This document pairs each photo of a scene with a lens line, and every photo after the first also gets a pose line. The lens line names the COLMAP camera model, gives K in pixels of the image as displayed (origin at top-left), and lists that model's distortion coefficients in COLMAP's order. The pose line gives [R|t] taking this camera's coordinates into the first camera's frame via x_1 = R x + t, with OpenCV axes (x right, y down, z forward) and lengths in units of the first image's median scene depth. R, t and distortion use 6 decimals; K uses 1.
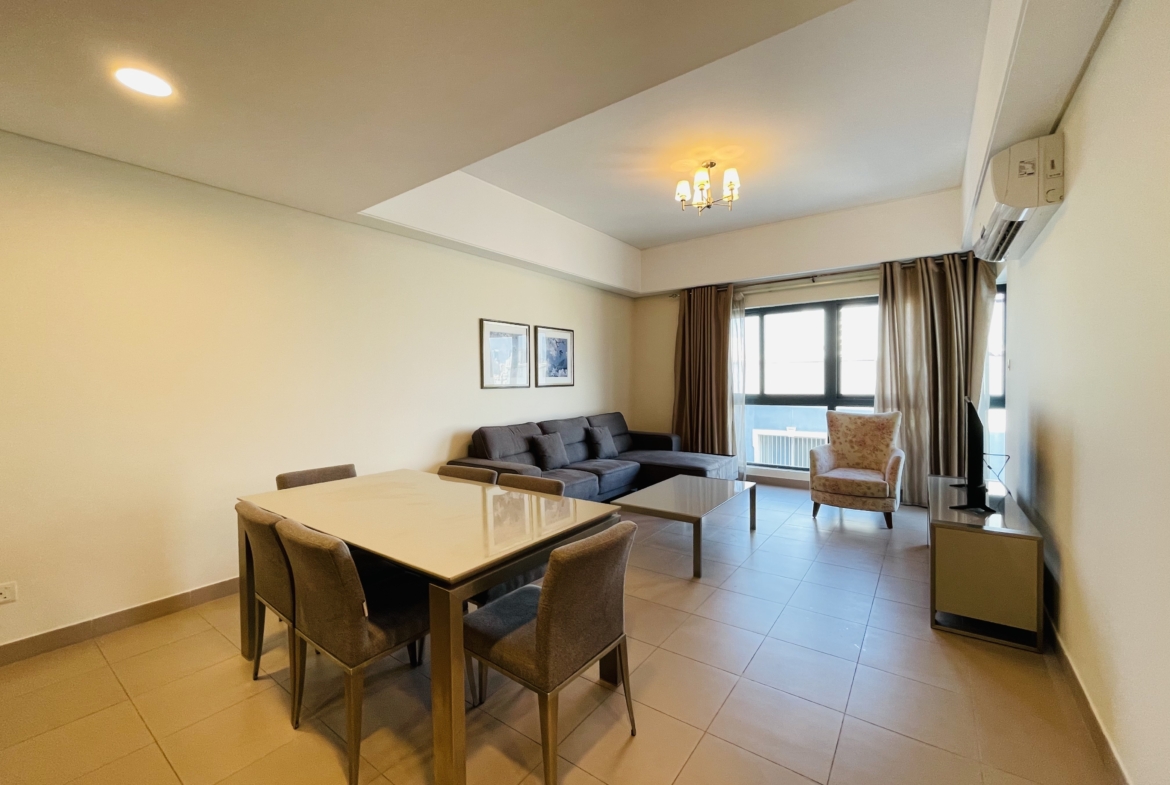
lens RADIAL K [[475.7, 0, 583.6], [0, 475.7, 388.7], [0, 0, 1]] dist [0.001054, -0.000017]
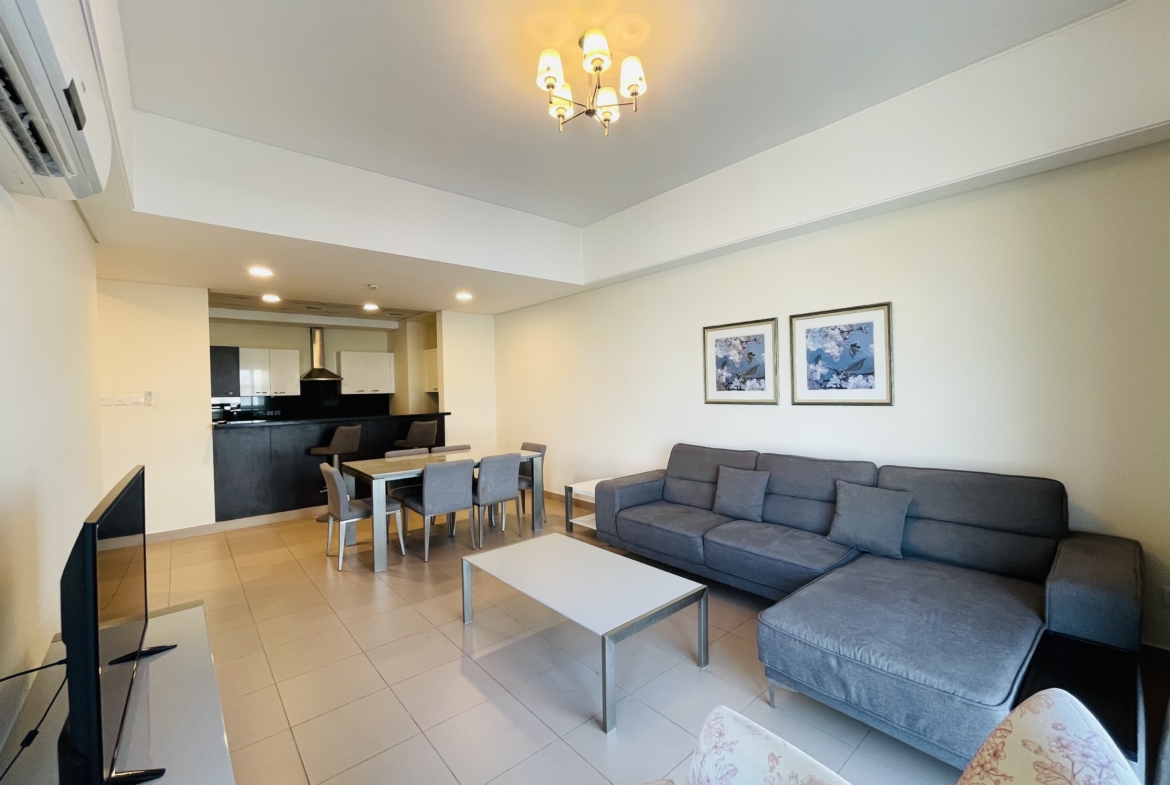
lens RADIAL K [[475.7, 0, 587.3], [0, 475.7, 392.8], [0, 0, 1]] dist [0.001054, -0.000017]
pose [[-0.220149, 0.009696, -0.975418, 0.617799], [-0.008133, 0.999898, 0.011775, -0.025024], [0.975432, 0.010525, -0.220048, 0.827992]]
